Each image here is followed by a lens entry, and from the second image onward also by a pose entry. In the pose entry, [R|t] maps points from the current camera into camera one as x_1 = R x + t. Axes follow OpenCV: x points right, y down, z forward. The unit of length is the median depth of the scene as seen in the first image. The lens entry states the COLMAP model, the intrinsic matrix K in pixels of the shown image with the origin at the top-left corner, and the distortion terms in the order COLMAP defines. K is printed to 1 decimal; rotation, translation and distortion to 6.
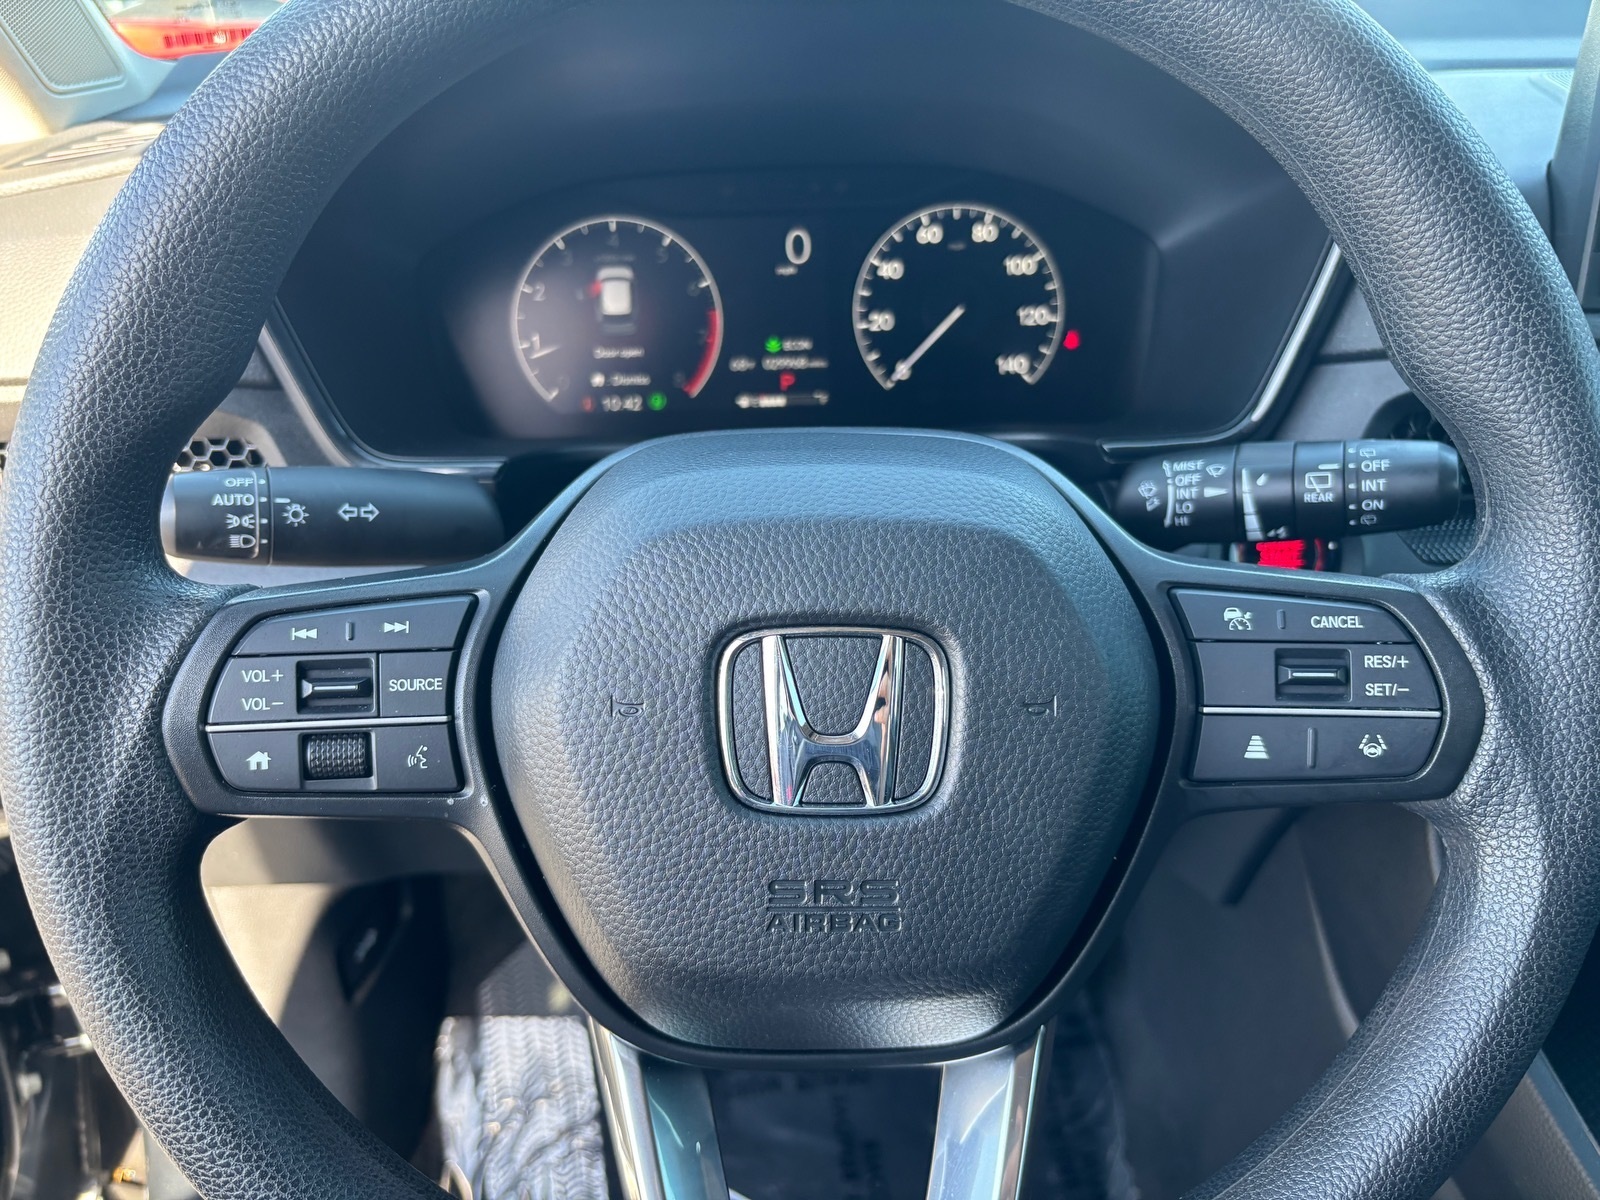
lens RADIAL K [[1235.1, 0, 801.5], [0, 1235.1, 598.4], [0, 0, 1]] dist [0.011038, -0.006158]
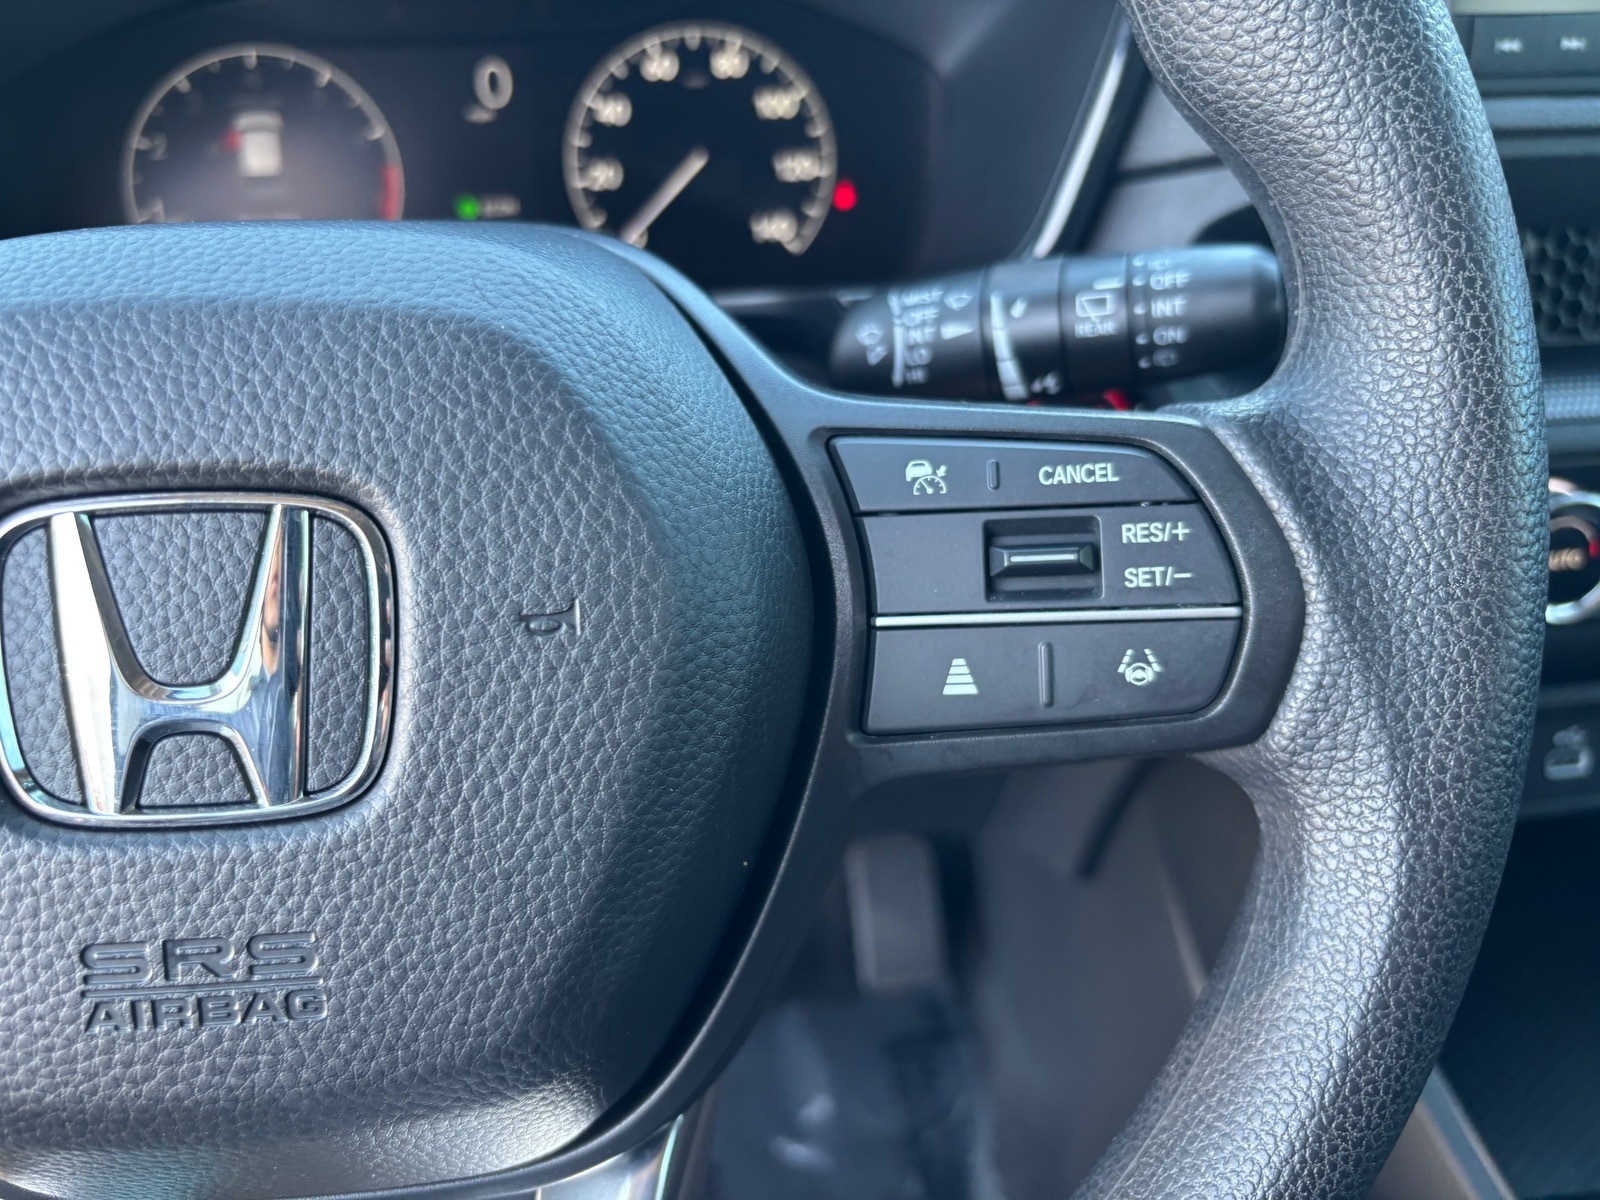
lens RADIAL K [[1214.3, 0, 800.4], [0, 1214.3, 572.4], [0, 0, 1]] dist [0.007211, -0.004525]
pose [[0.997299, -0.037563, 0.063117, 0.263408], [0.037146, 0.999280, 0.007753, 0.062535], [-0.063363, -0.005388, 0.997976, 0.405858]]
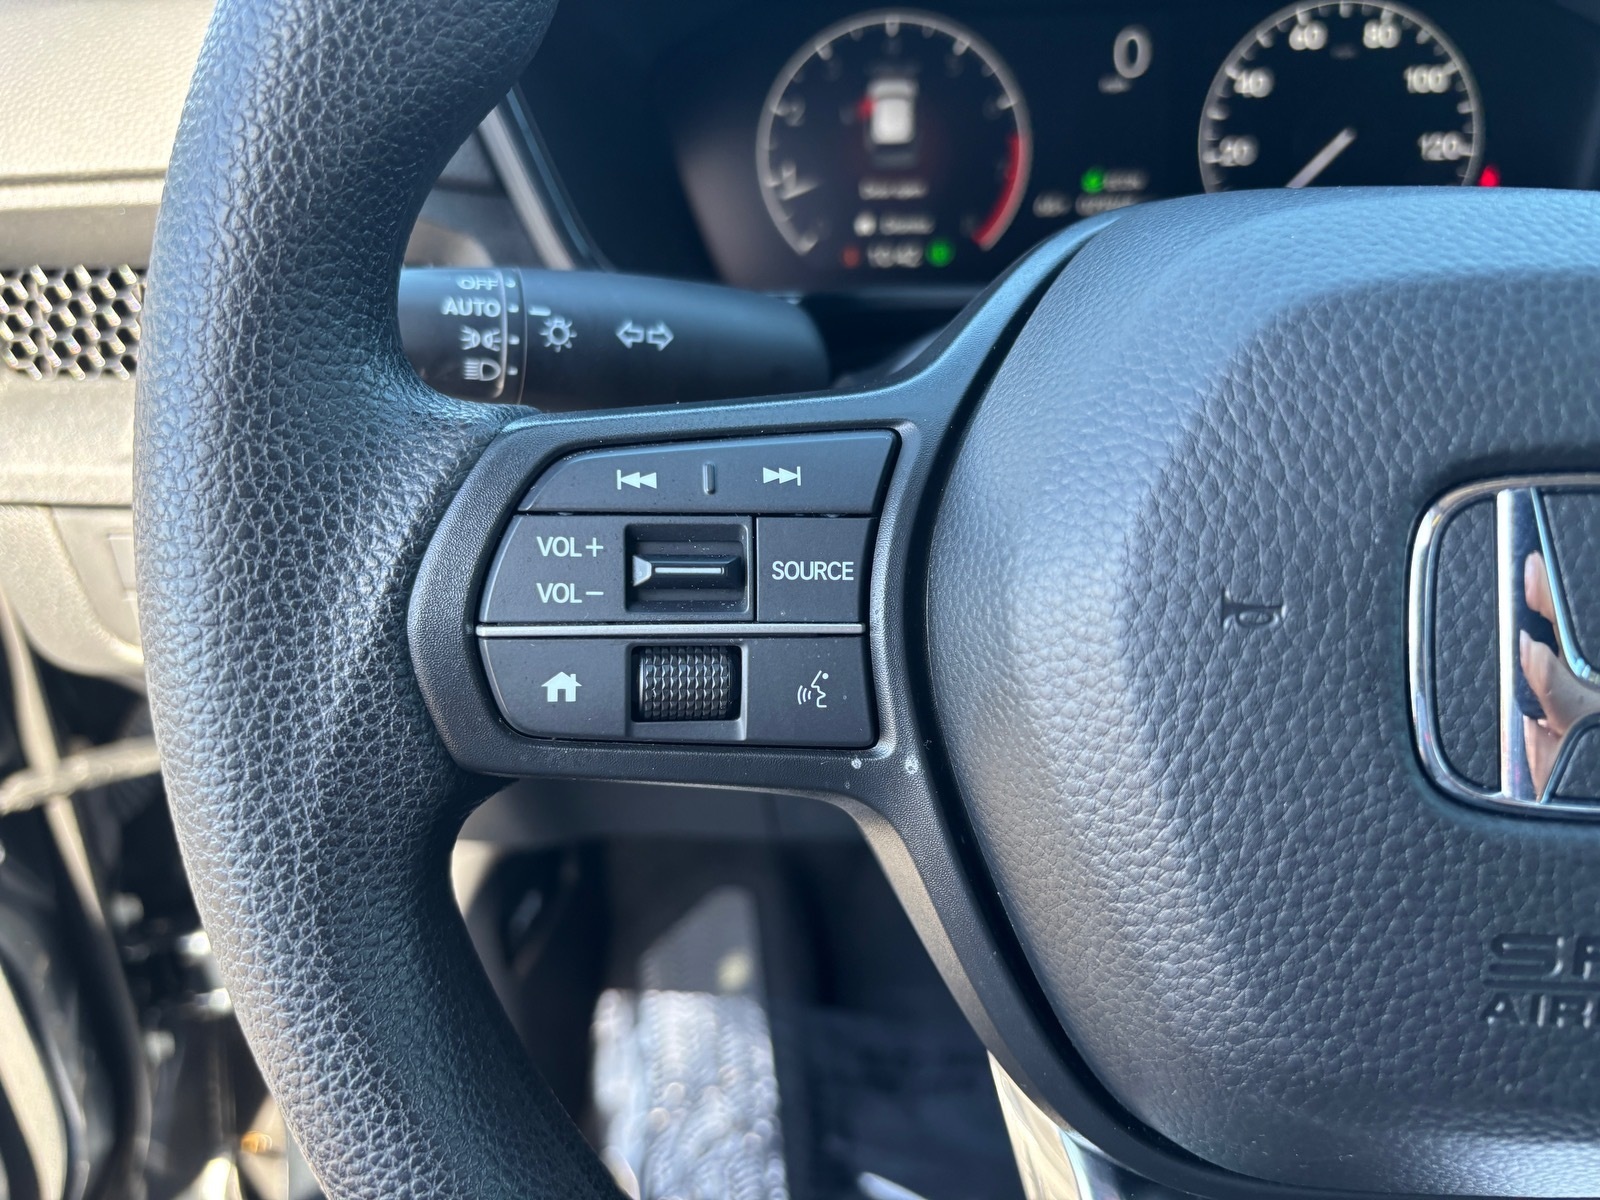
lens RADIAL K [[1231.2, 0, 798.4], [0, 1231.2, 601.7], [0, 0, 1]] dist [-0.005194, -0.000752]
pose [[0.996957, 0.028472, -0.072568, -0.286938], [-0.025827, 0.998977, 0.037128, 0.065580], [0.073550, -0.035141, 0.996672, 0.420945]]
